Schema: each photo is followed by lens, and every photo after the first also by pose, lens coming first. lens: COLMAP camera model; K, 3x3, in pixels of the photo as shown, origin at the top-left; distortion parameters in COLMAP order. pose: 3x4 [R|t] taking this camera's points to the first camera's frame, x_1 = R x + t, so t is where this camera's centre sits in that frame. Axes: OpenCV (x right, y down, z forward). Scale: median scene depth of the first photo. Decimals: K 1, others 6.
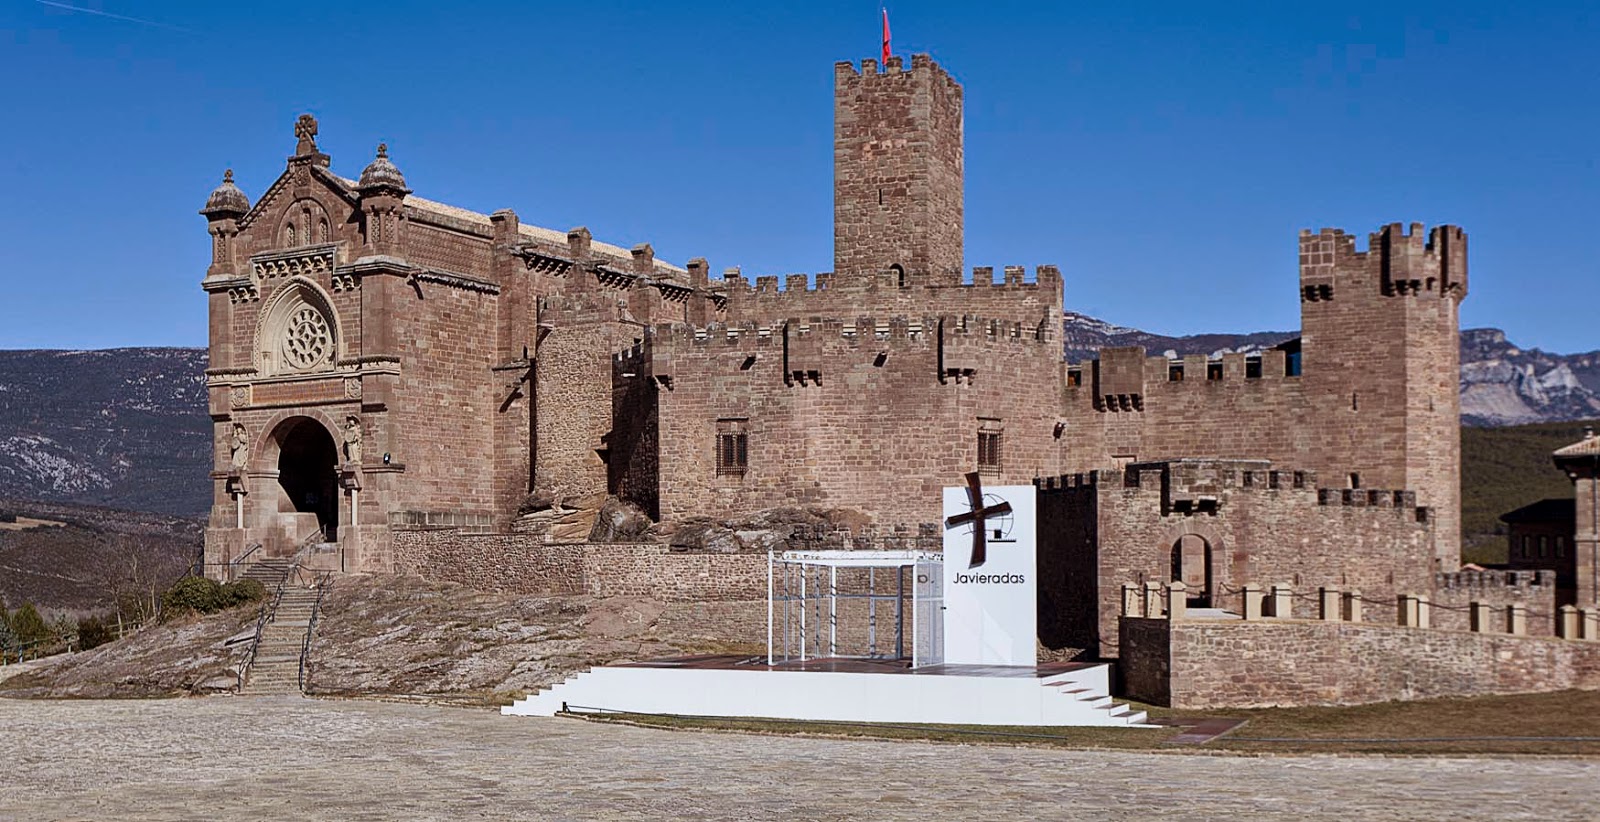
lens RADIAL K [[1755.0, 0, 779.2], [0, 1755.0, 532.1], [0, 0, 1]] dist [0.009591, -0.002978]
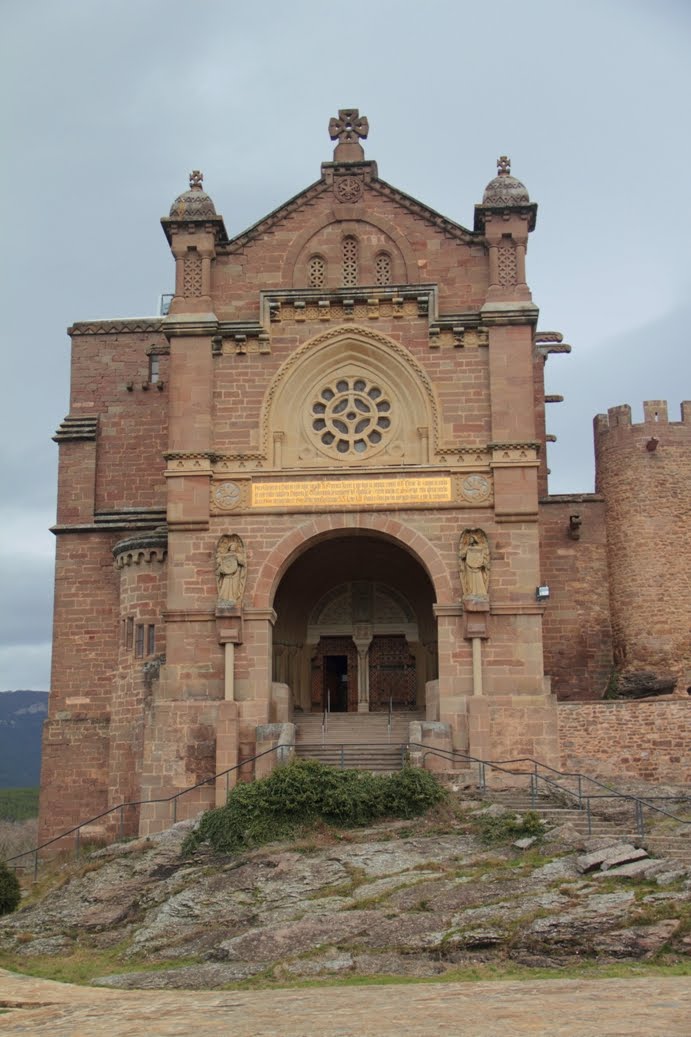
lens RADIAL K [[1445.3, 0, 328.0], [0, 1445.3, 525.1], [0, 0, 1]] dist [0.099436, 0.007970]
pose [[0.897831, 0.103932, 0.427900, -0.568533], [-0.005358, 0.974254, -0.225391, 0.059480], [-0.440308, 0.200070, 0.875272, 0.595469]]
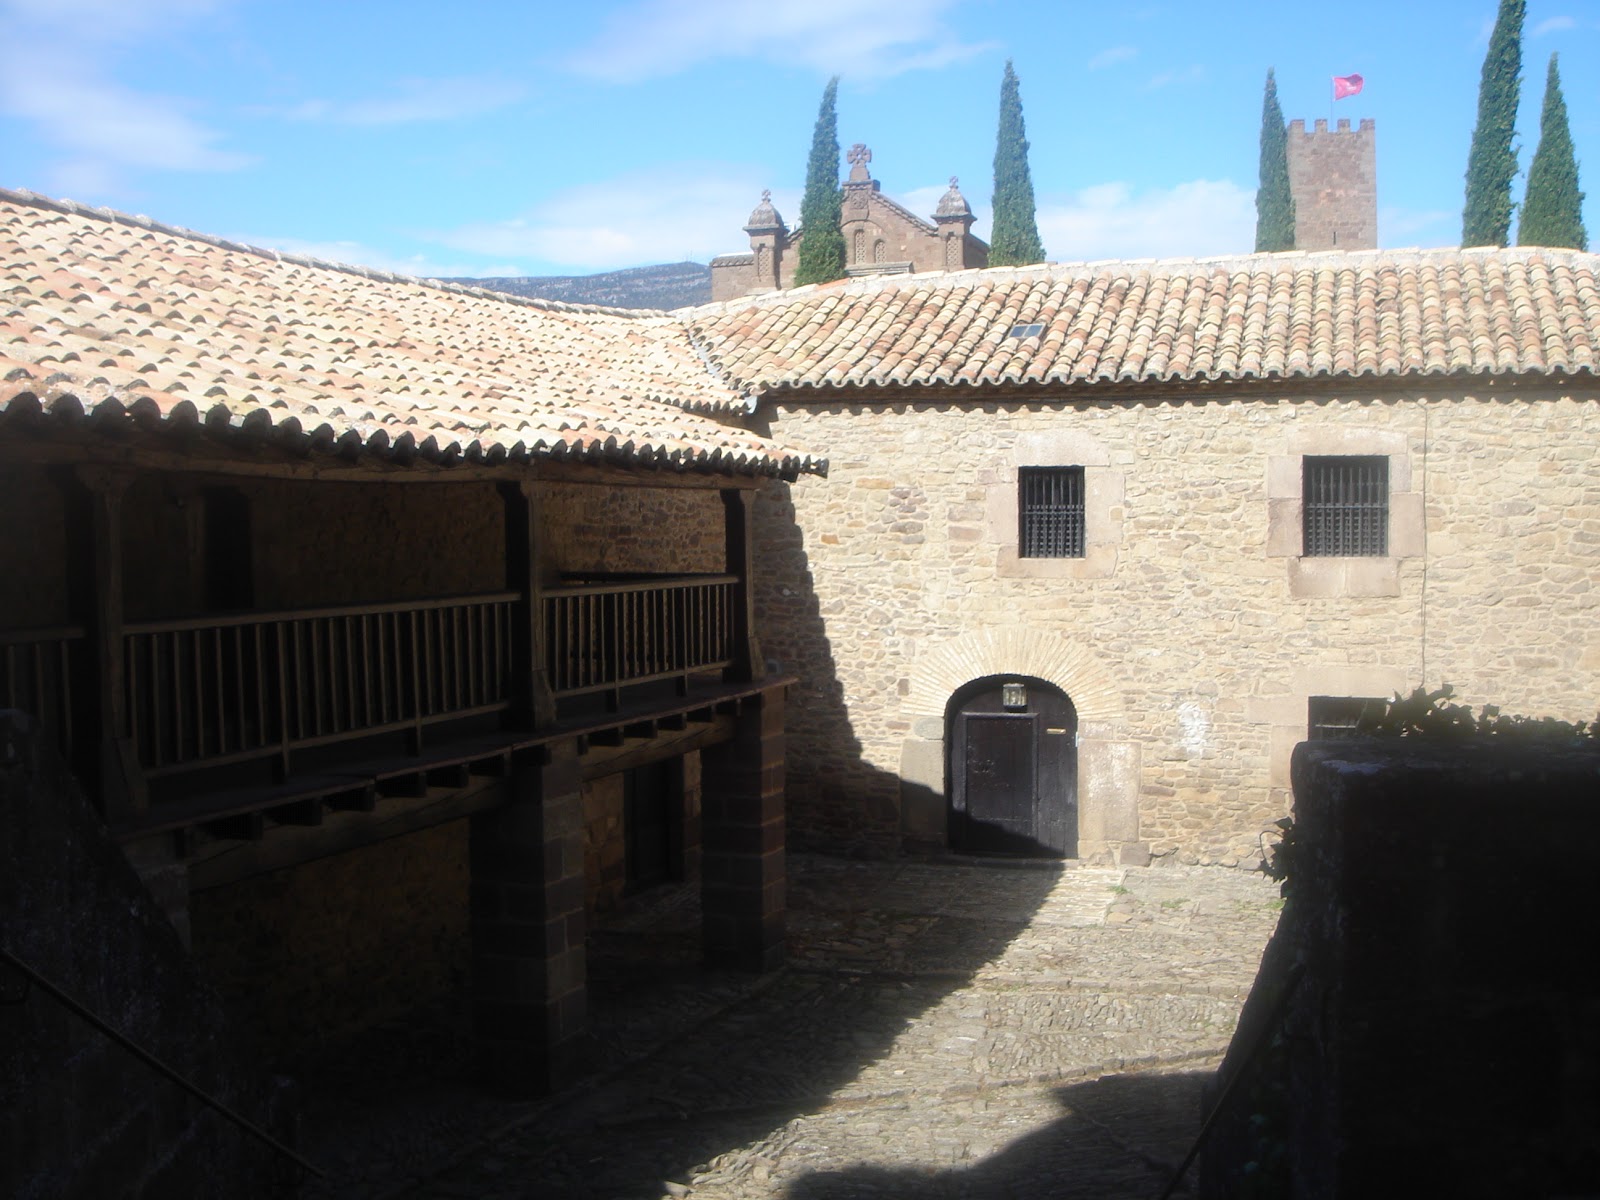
lens RADIAL K [[1835.0, 0, 806.6], [0, 1835.0, 597.4], [0, 0, 1]] dist [-0.182935, 0.169125]
pose [[0.979222, -0.011189, 0.202483, -0.594325], [0.000622, 0.998638, 0.052176, -0.019338], [-0.202791, -0.050966, 0.977895, -0.109962]]
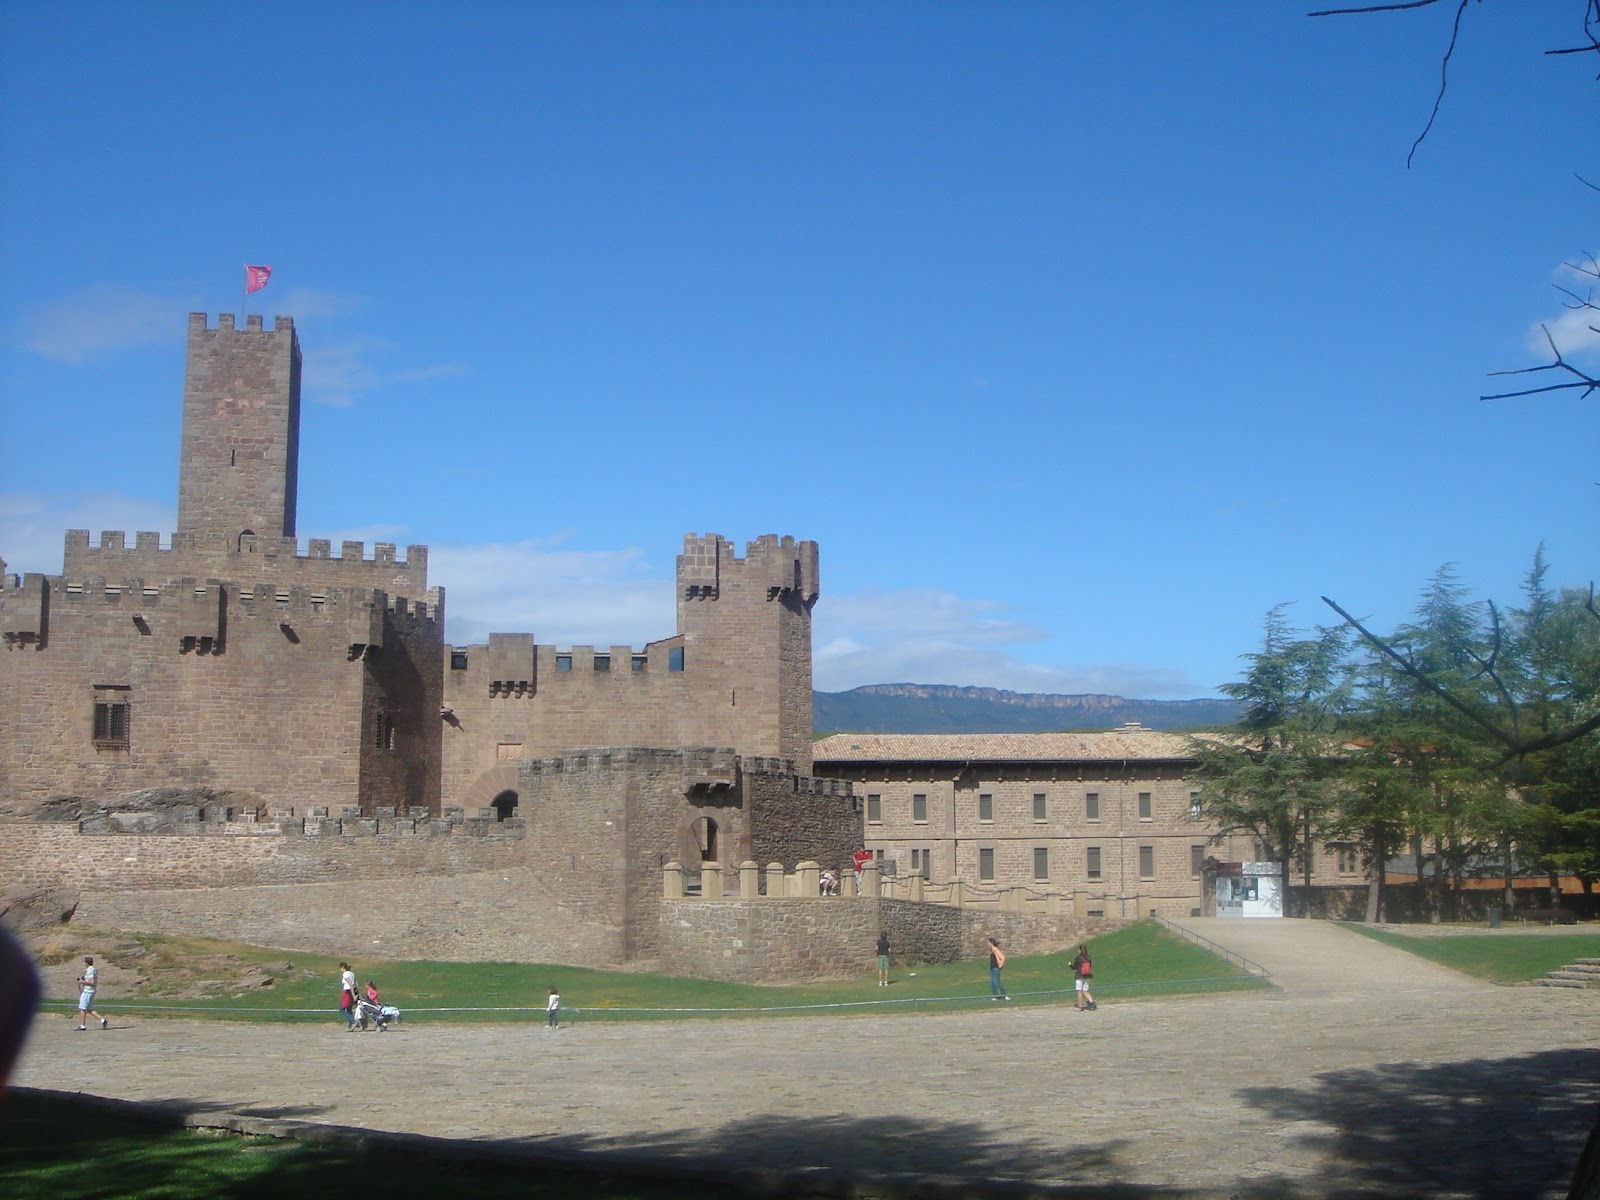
lens RADIAL K [[1835.0, 0, 806.6], [0, 1835.0, 597.4], [0, 0, 1]] dist [-0.182935, 0.169125]
pose [[0.844991, 0.072238, 0.529880, -0.212064], [0.000168, 0.990799, -0.135342, 0.013688], [-0.534781, 0.114451, 0.837204, 0.050845]]
